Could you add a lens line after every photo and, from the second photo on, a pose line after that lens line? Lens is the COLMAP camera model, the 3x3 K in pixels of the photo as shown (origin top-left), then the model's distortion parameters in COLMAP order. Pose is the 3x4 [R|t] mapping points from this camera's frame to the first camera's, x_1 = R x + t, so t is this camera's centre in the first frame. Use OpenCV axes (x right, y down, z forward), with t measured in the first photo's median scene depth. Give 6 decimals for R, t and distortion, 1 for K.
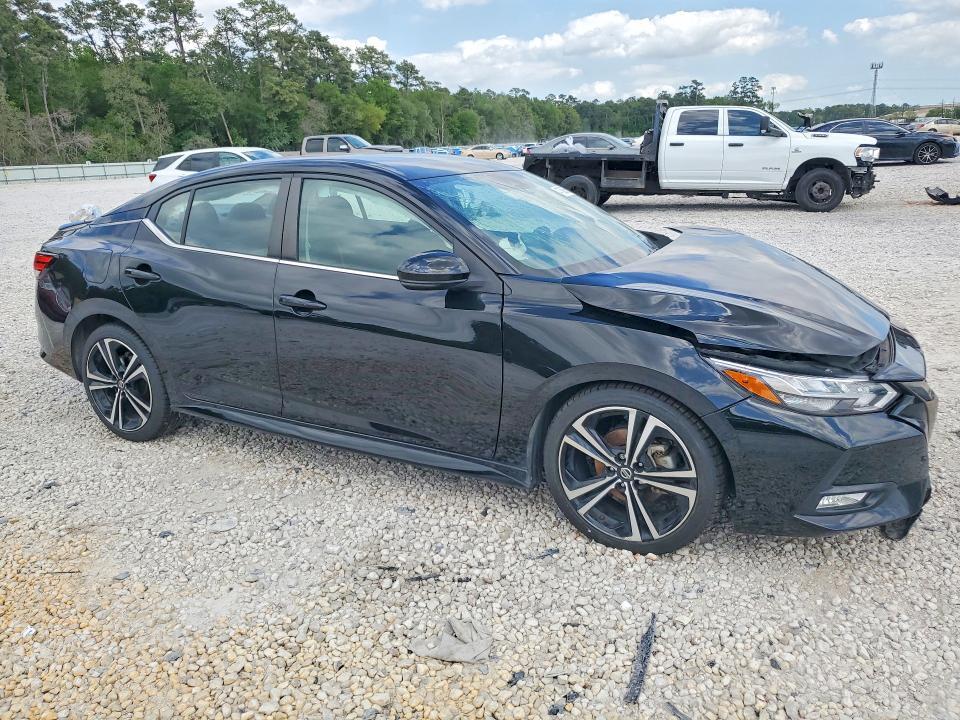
lens RADIAL K [[730.0, 0, 480.0], [0, 730.0, 360.0], [0, 0, 1]] dist [0.026521, -0.002035]
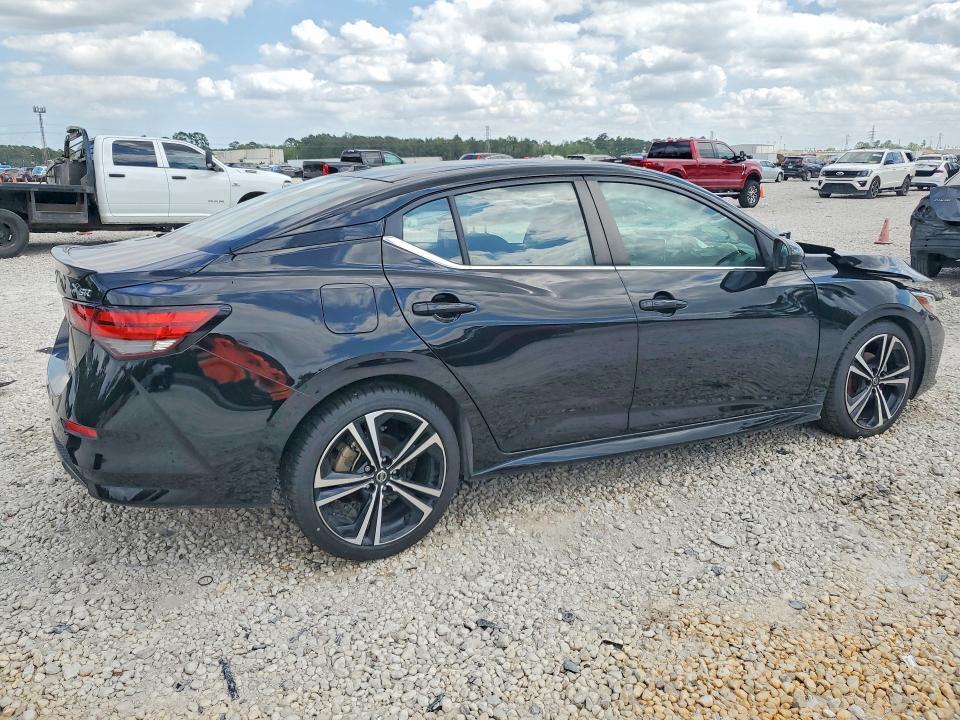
lens RADIAL K [[730.0, 0, 480.0], [0, 730.0, 360.0], [0, 0, 1]] dist [0.026521, -0.002035]
pose [[0.585030, -0.172762, 0.792397, -0.985282], [0.214142, 0.975279, 0.054533, -0.093749], [-0.782230, 0.137782, 0.607563, 0.503208]]
